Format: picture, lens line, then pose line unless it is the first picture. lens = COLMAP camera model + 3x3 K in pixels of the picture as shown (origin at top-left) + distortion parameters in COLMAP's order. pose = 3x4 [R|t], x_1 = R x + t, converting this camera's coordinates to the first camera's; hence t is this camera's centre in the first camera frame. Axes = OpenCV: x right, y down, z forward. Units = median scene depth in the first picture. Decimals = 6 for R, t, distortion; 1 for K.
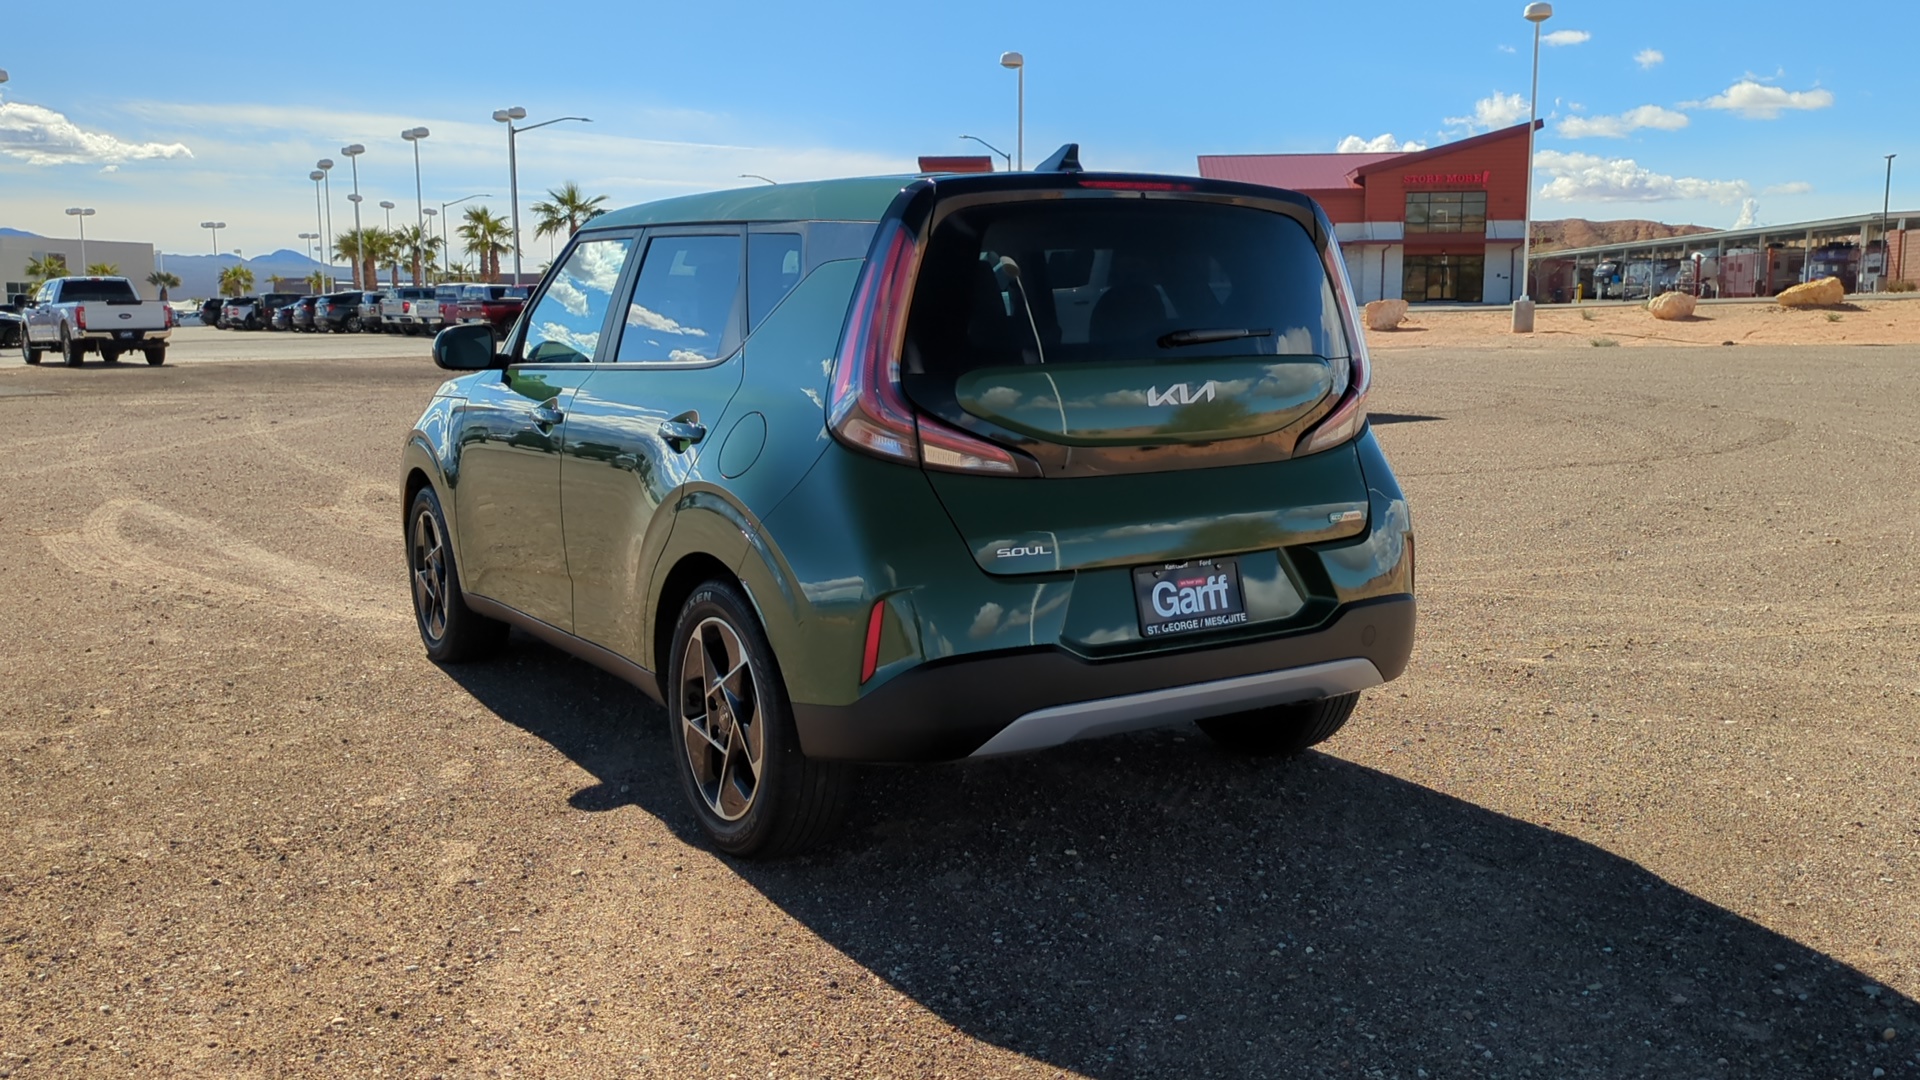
lens RADIAL K [[1641.7, 0, 978.0], [0, 1641.7, 539.7], [0, 0, 1]] dist [0.072443, -0.080668]
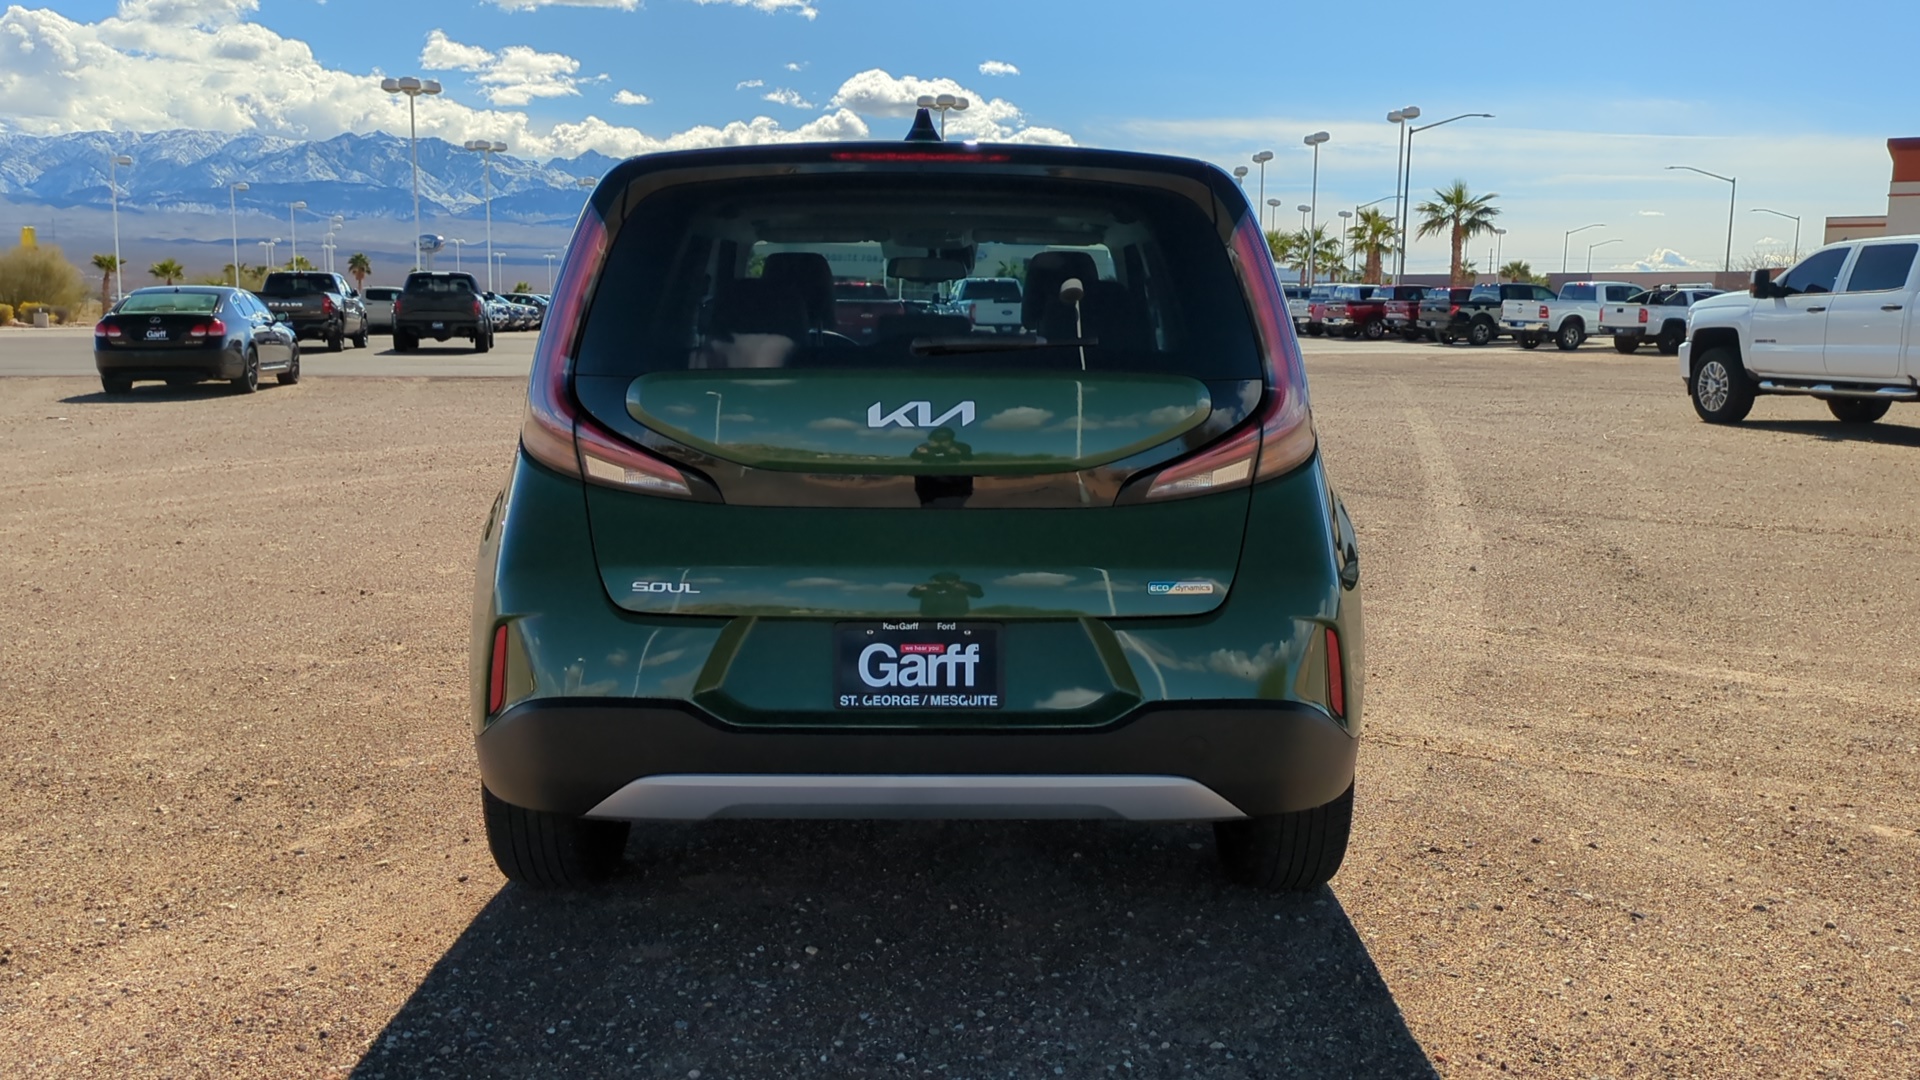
lens RADIAL K [[1641.7, 0, 978.0], [0, 1641.7, 539.7], [0, 0, 1]] dist [0.072443, -0.080668]
pose [[0.854410, 0.089179, -0.511889, 0.057368], [-0.089438, 0.995699, 0.024184, -0.005020], [0.511844, 0.025119, 0.858711, 0.033040]]
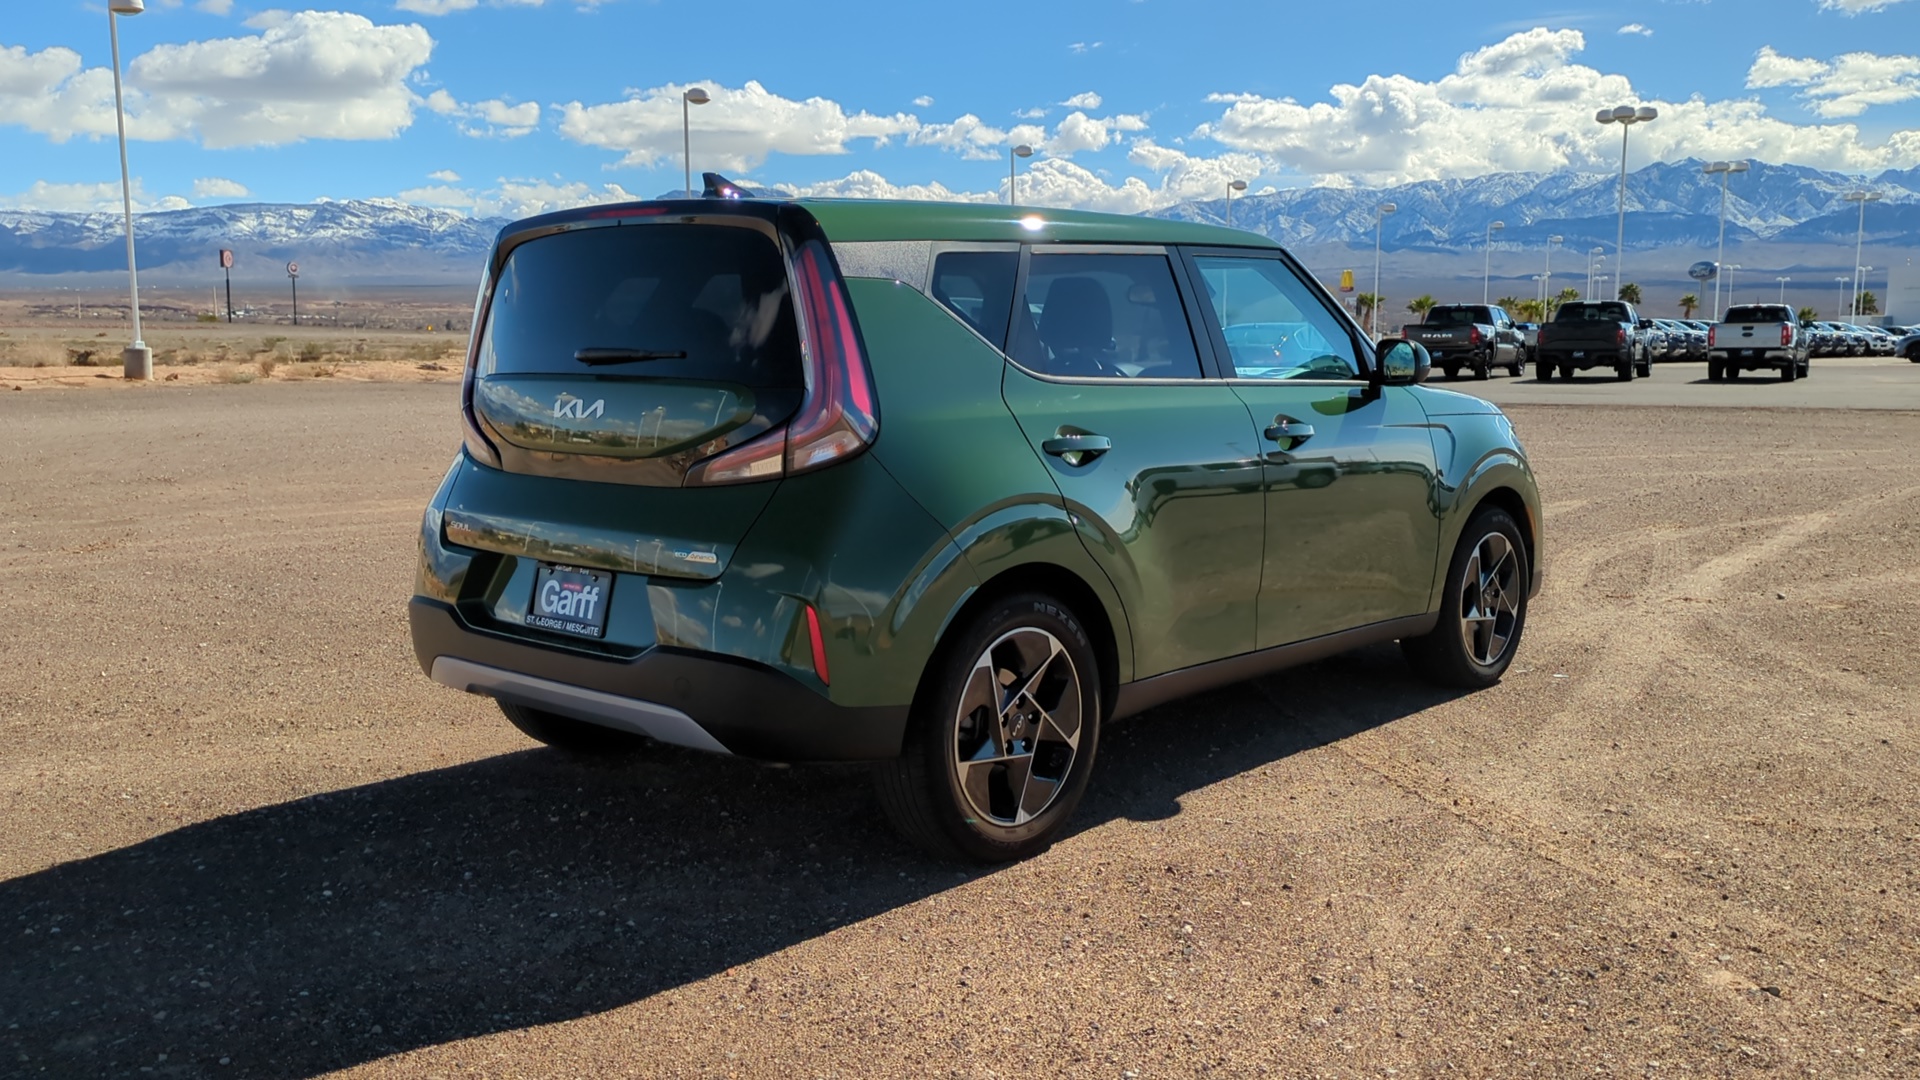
lens RADIAL K [[1641.7, 0, 978.0], [0, 1641.7, 539.7], [0, 0, 1]] dist [0.072443, -0.080668]
pose [[0.285347, 0.127960, -0.949844, 0.123908], [-0.135609, 0.986467, 0.092155, -0.014069], [0.948782, 0.102512, 0.298838, 0.095056]]
